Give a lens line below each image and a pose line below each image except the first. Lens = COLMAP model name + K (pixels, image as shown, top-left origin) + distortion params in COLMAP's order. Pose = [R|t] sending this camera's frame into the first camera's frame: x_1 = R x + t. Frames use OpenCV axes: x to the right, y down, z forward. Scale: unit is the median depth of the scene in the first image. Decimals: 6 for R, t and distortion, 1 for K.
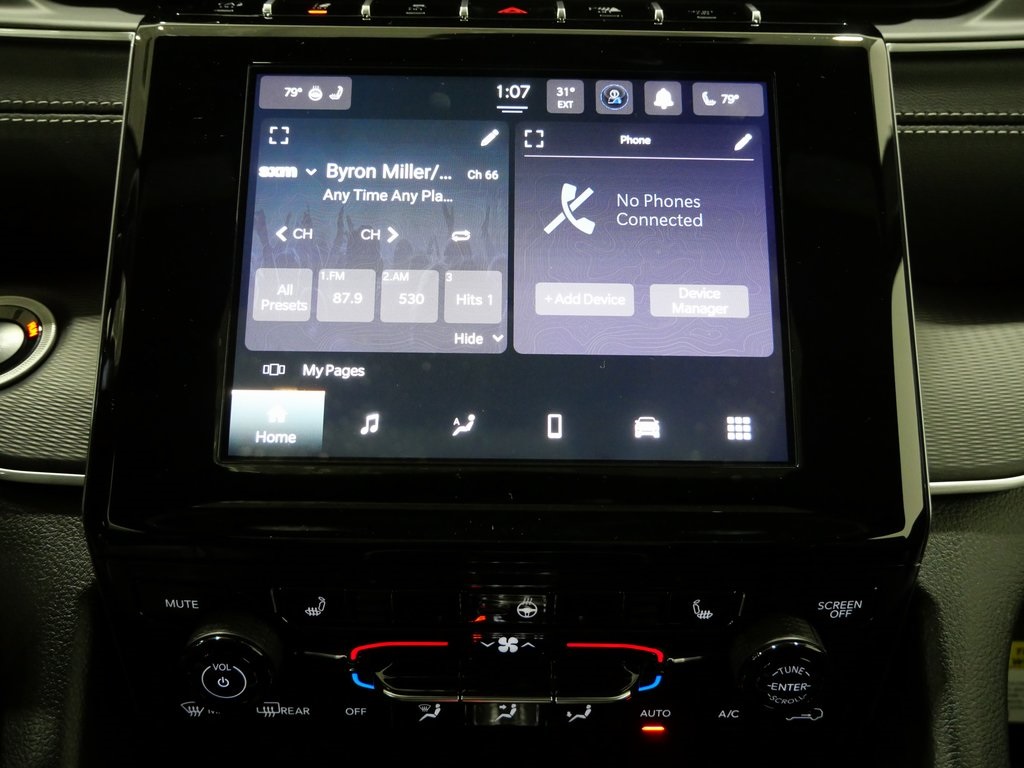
lens RADIAL K [[889.1, 0, 510.3], [0, 889.1, 378.7], [0, 0, 1]] dist [-0.026826, 0.000430]
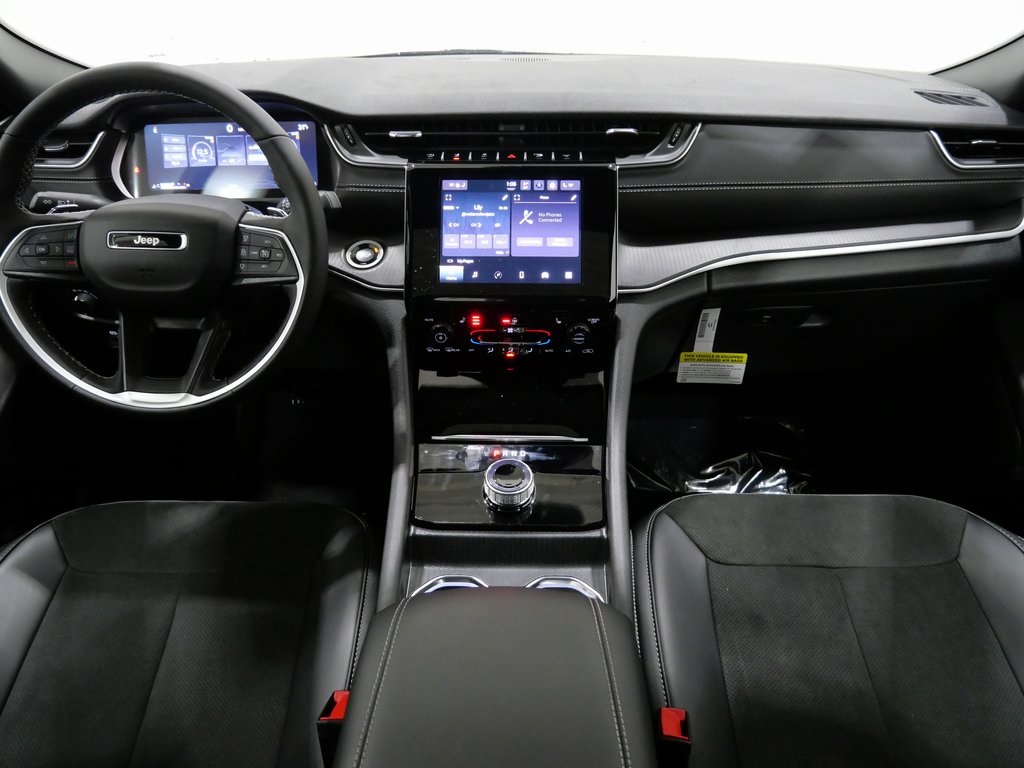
lens RADIAL K [[750.5, 0, 505.6], [0, 750.5, 390.3], [0, 0, 1]] dist [-0.044179, 0.010106]
pose [[0.998881, 0.000015, -0.047293, 0.130394], [0.007292, 0.987992, 0.154334, 0.043511], [0.046727, -0.154506, 0.986886, -2.265248]]
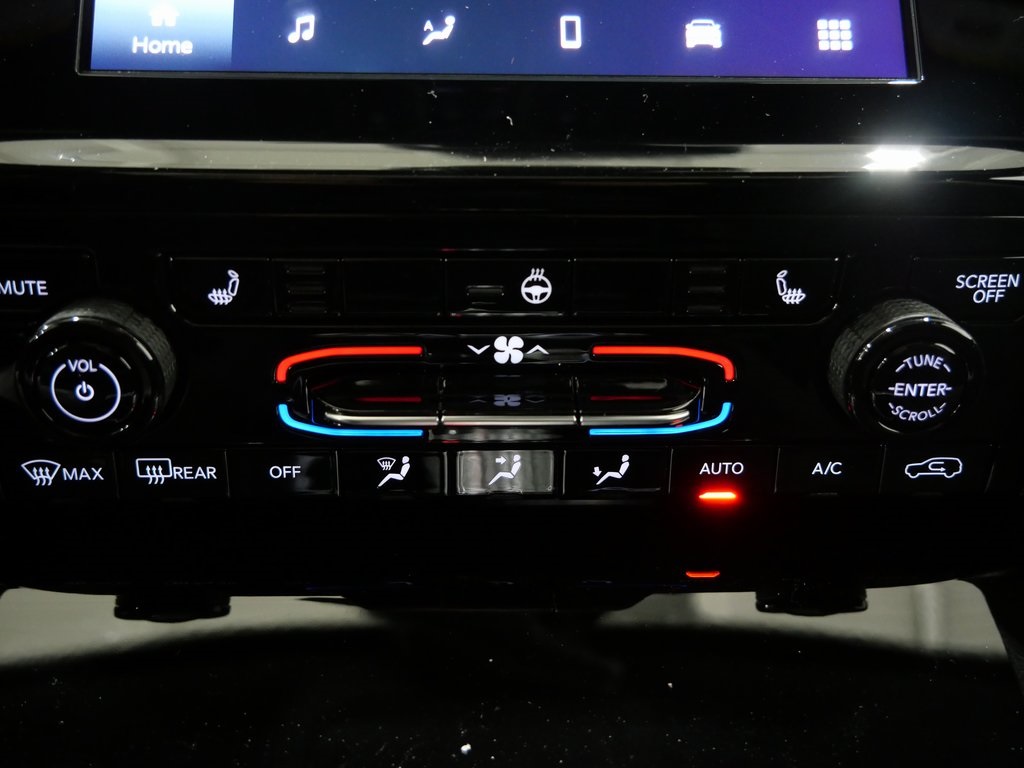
lens RADIAL K [[1130.2, 0, 511.0], [0, 1130.2, 389.9], [0, 0, 1]] dist [0.007898, 0.000000]
pose [[0.999229, -0.016300, 0.035706, -0.030932], [0.017178, 0.999554, -0.024430, 0.337855], [-0.035292, 0.025025, 0.999064, 0.124131]]
